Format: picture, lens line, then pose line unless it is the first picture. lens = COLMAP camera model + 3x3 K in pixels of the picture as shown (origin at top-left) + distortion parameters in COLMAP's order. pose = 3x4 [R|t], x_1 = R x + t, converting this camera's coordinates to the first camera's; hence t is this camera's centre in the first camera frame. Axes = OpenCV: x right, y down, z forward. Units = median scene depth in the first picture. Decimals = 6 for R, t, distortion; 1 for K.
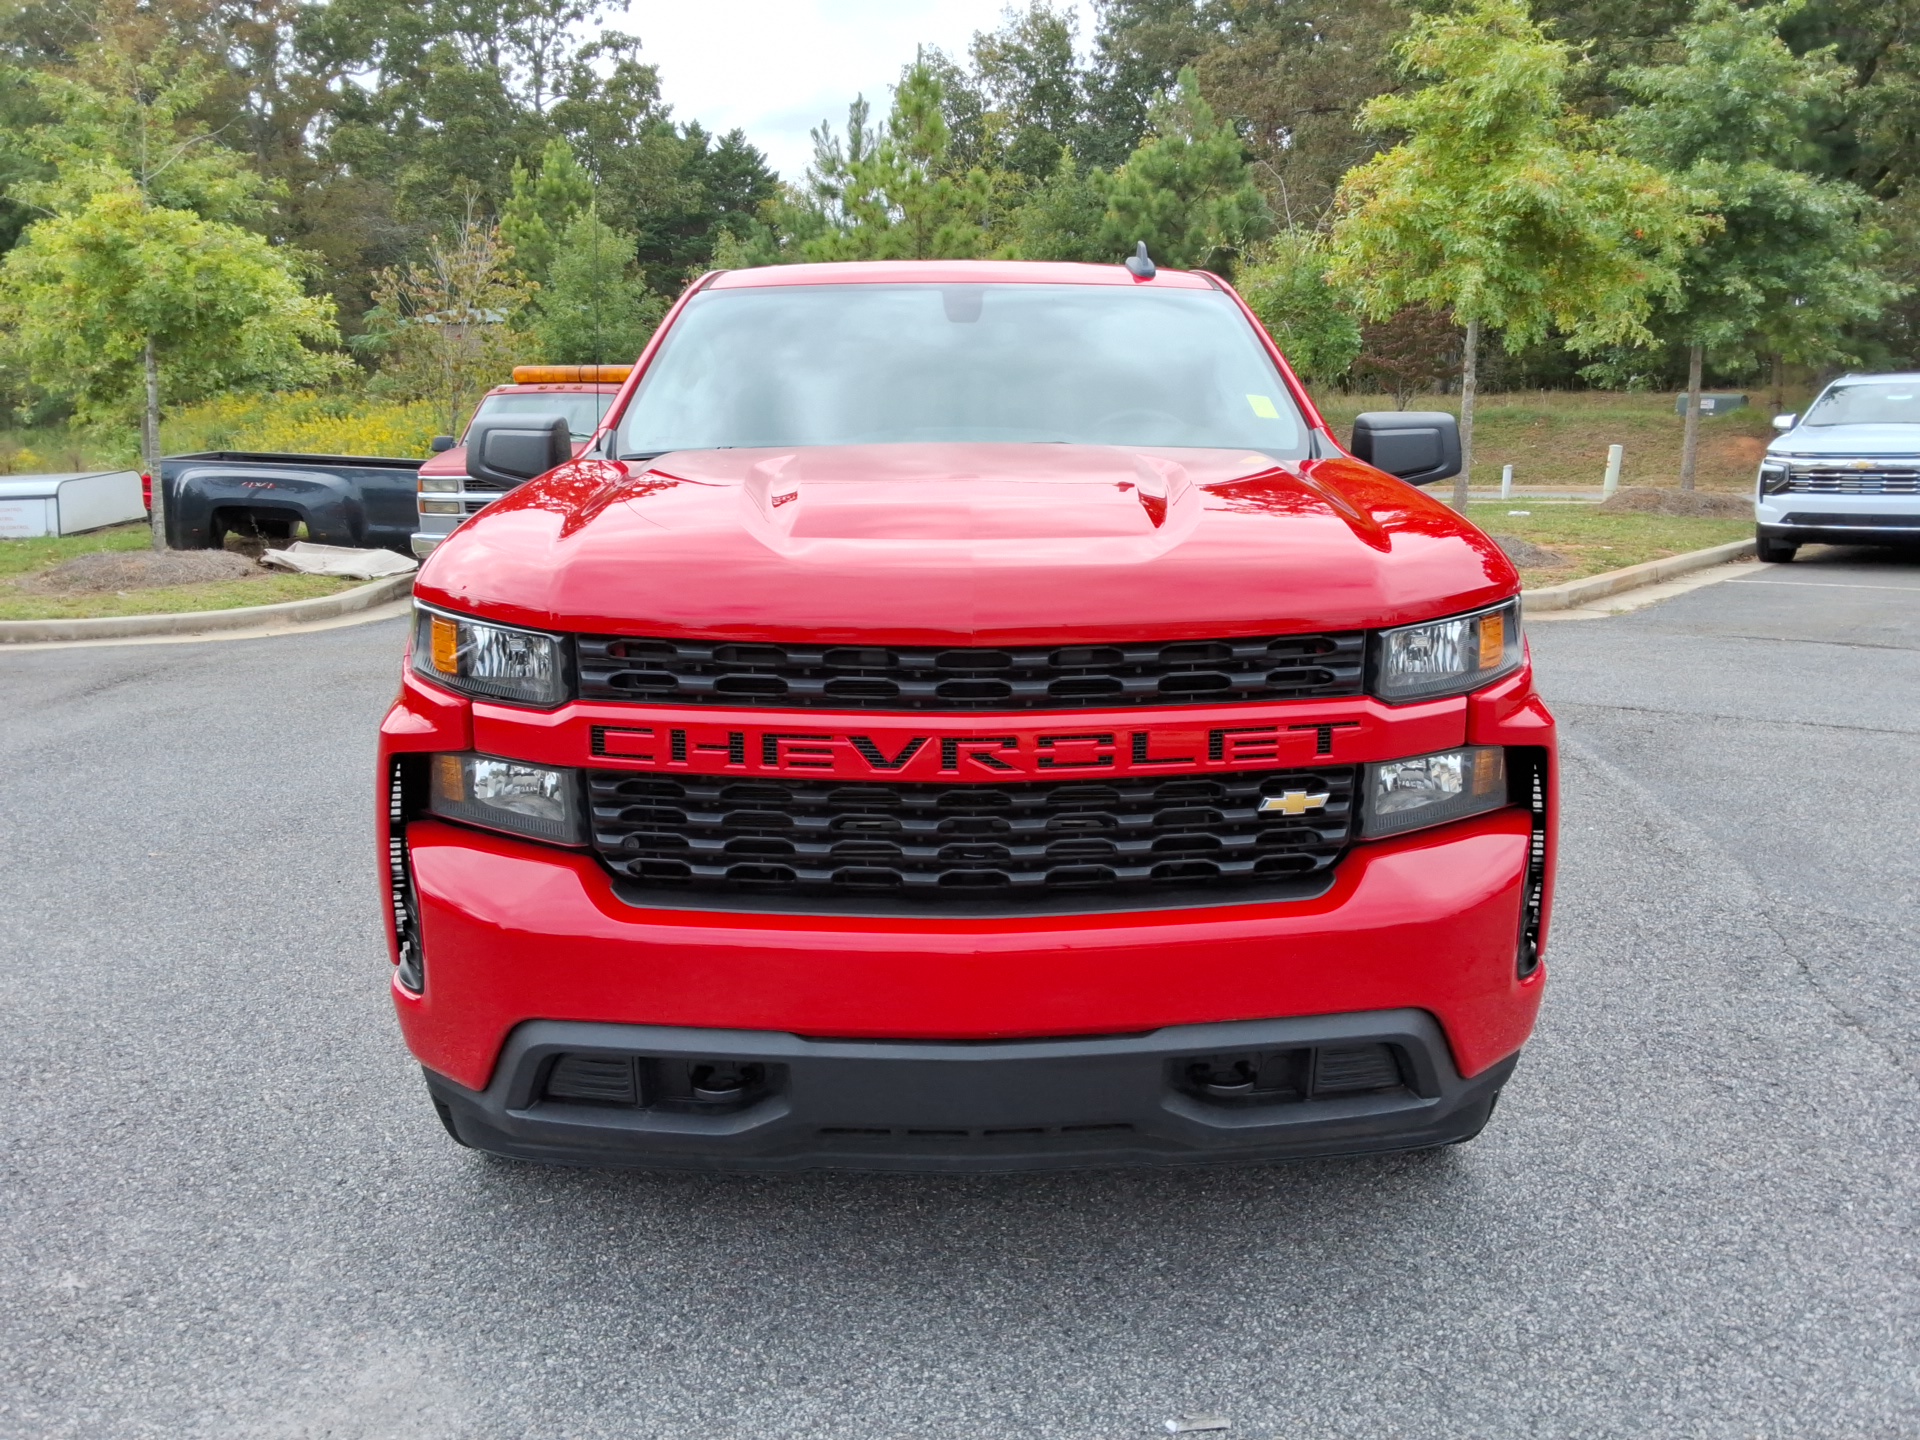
lens RADIAL K [[1541.9, 0, 958.4], [0, 1541.9, 710.4], [0, 0, 1]] dist [0.095342, -0.148472]
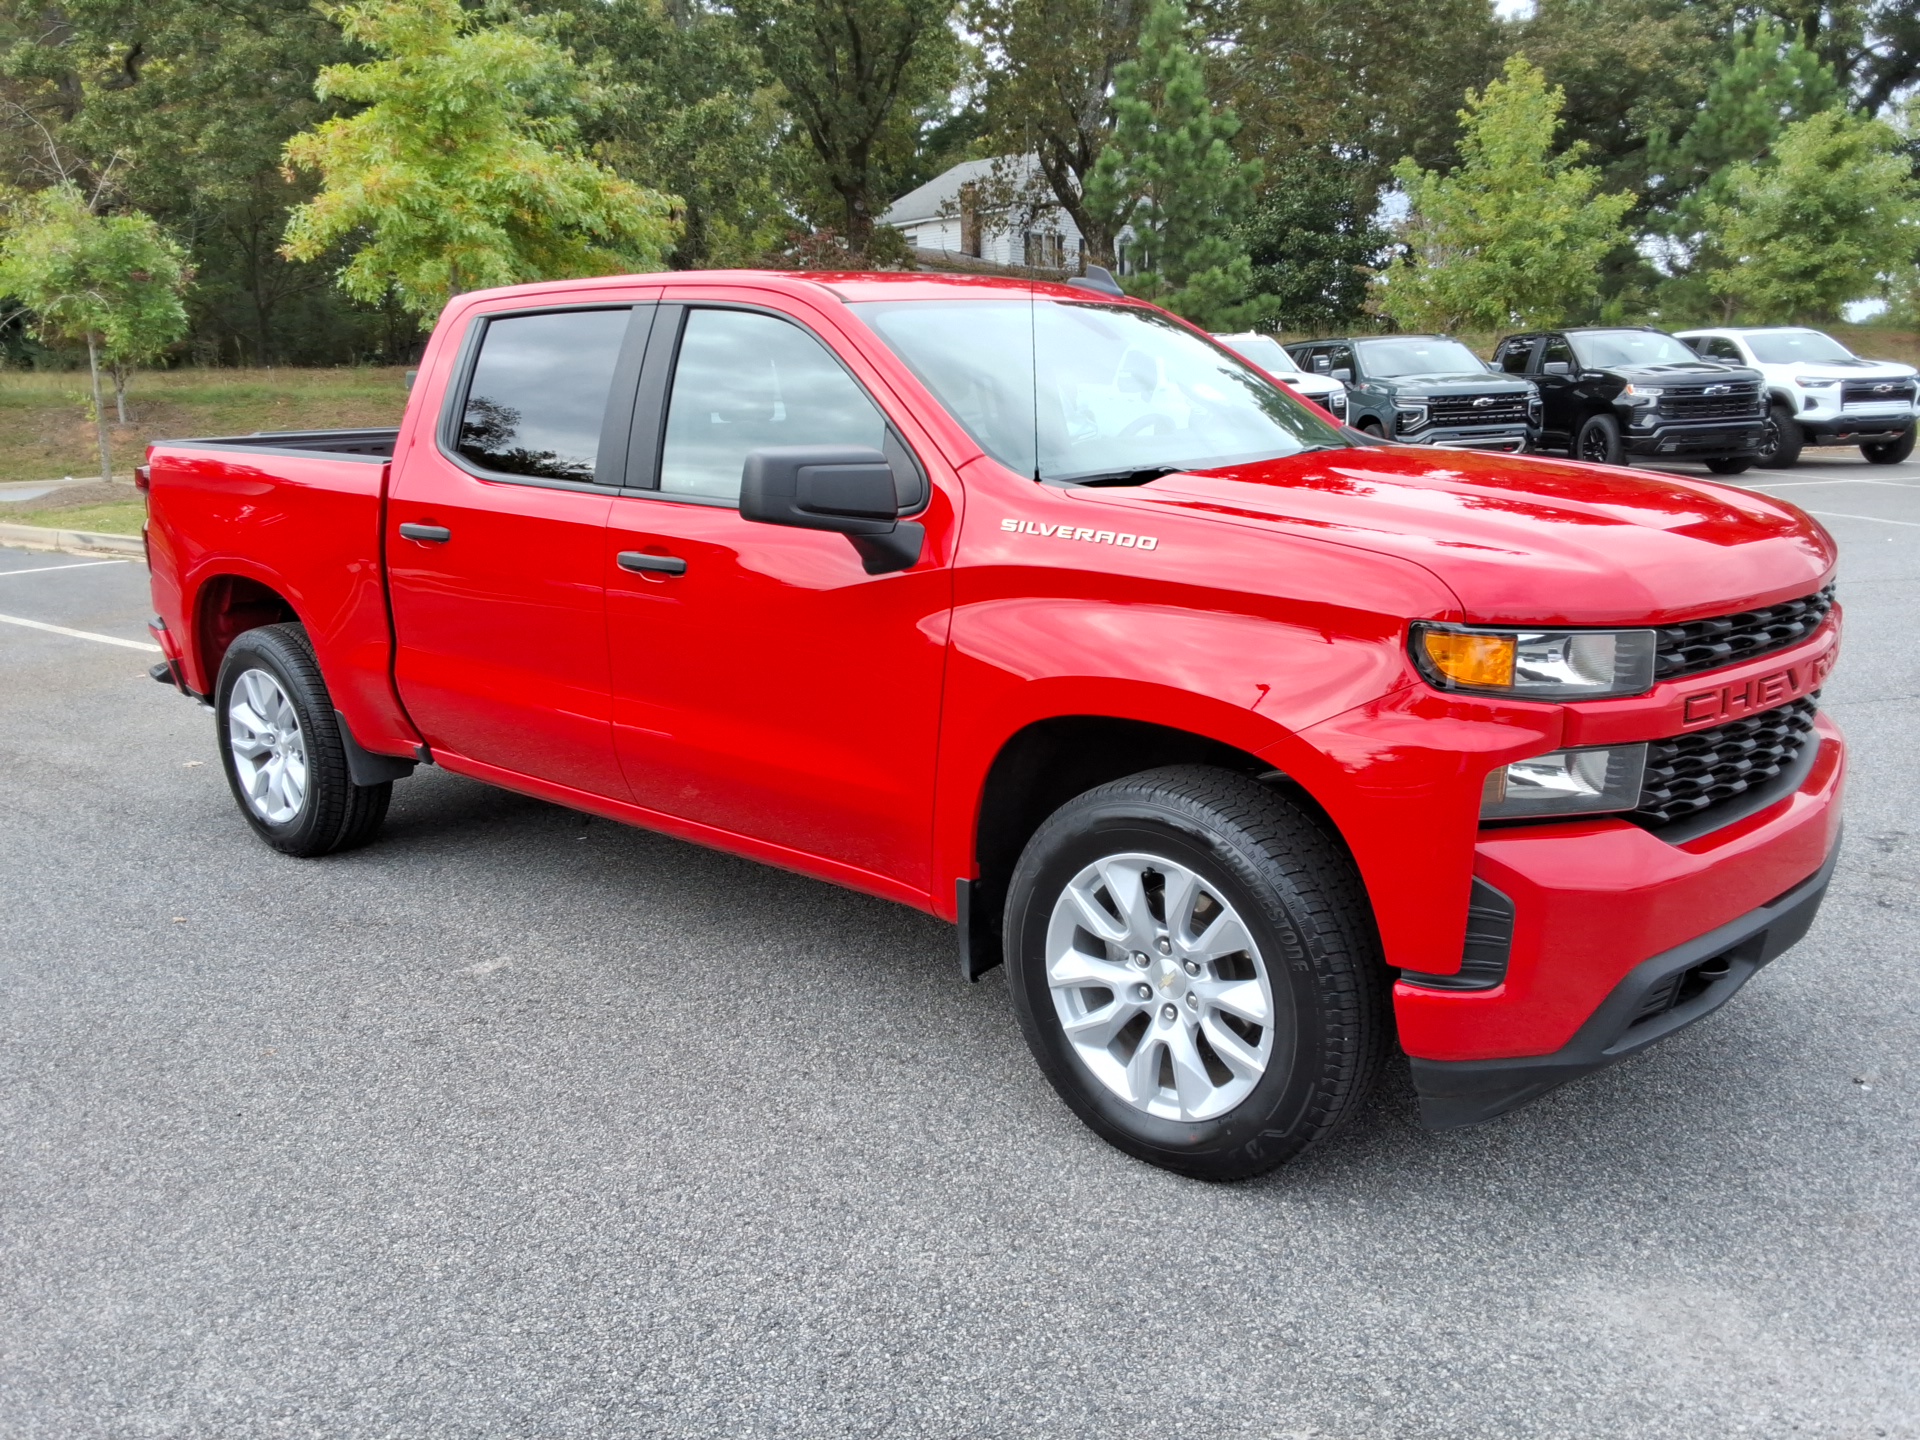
lens RADIAL K [[1541.9, 0, 959.7], [0, 1541.9, 725.0], [0, 0, 1]] dist [0.095342, -0.148472]
pose [[0.656524, -0.177878, 0.733032, -0.248784], [0.159128, 0.982588, 0.095916, -0.029198], [-0.737329, 0.053675, 0.673398, 0.100803]]
